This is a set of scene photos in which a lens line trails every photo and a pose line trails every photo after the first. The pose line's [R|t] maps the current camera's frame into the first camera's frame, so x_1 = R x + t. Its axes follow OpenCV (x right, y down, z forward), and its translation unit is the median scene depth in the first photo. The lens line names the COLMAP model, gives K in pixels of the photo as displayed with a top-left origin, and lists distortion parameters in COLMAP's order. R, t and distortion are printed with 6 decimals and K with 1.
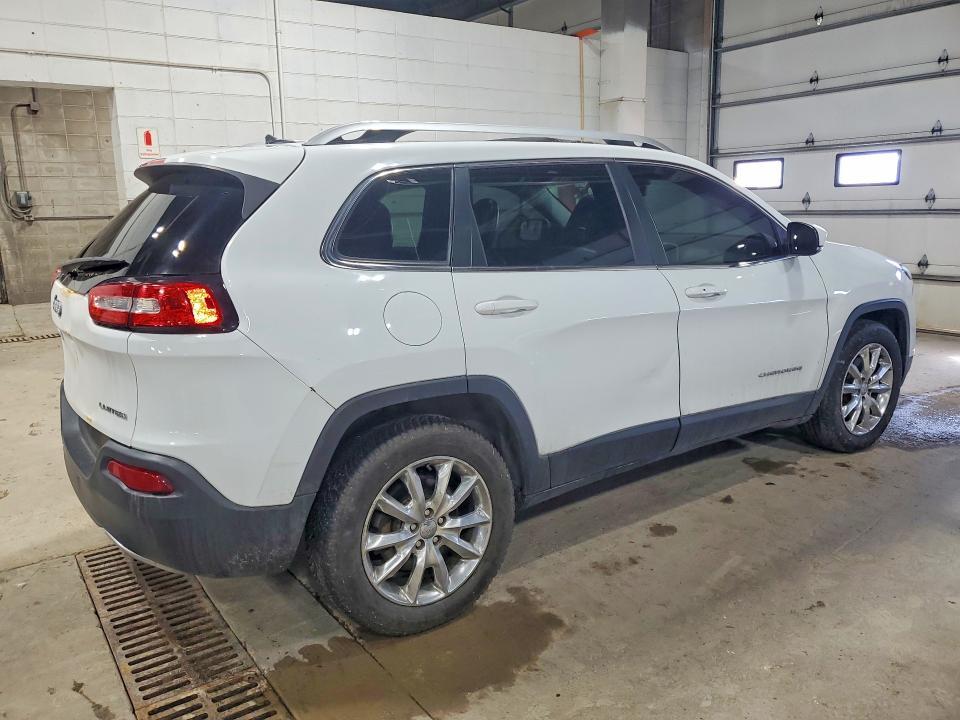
lens RADIAL K [[761.6, 0, 480.0], [0, 761.6, 360.0], [0, 0, 1]] dist [0.018912, 0.001582]
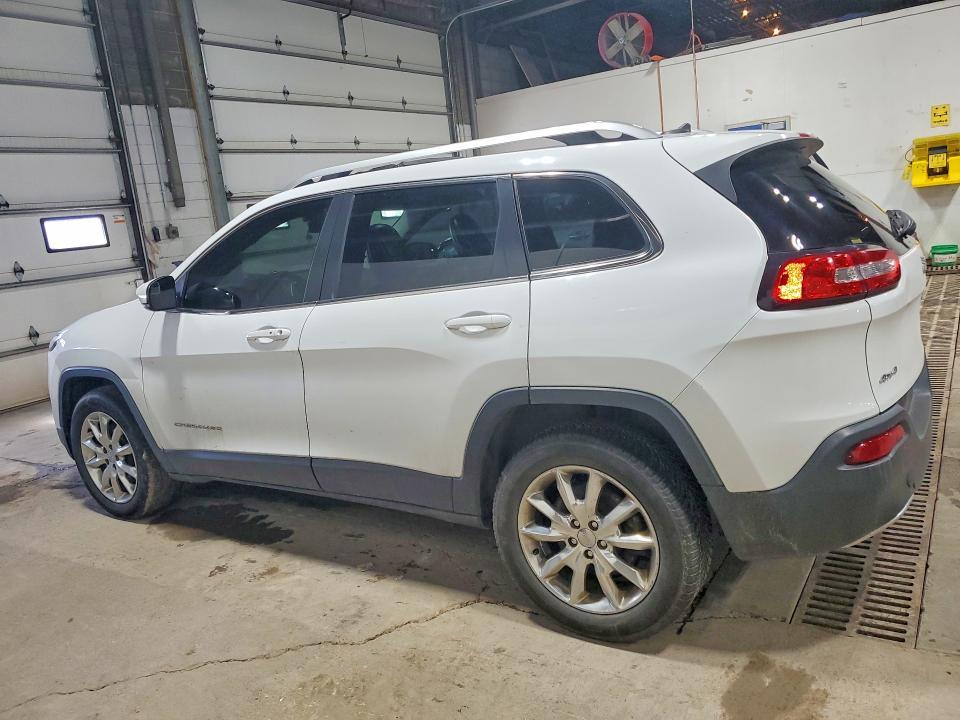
lens RADIAL K [[761.6, 0, 480.0], [0, 761.6, 360.0], [0, 0, 1]] dist [0.018912, 0.001582]
pose [[-0.383176, -0.113882, 0.916628, -1.008948], [0.300116, 0.923178, 0.240153, -0.292036], [-0.873560, 0.367116, -0.319562, 1.499188]]
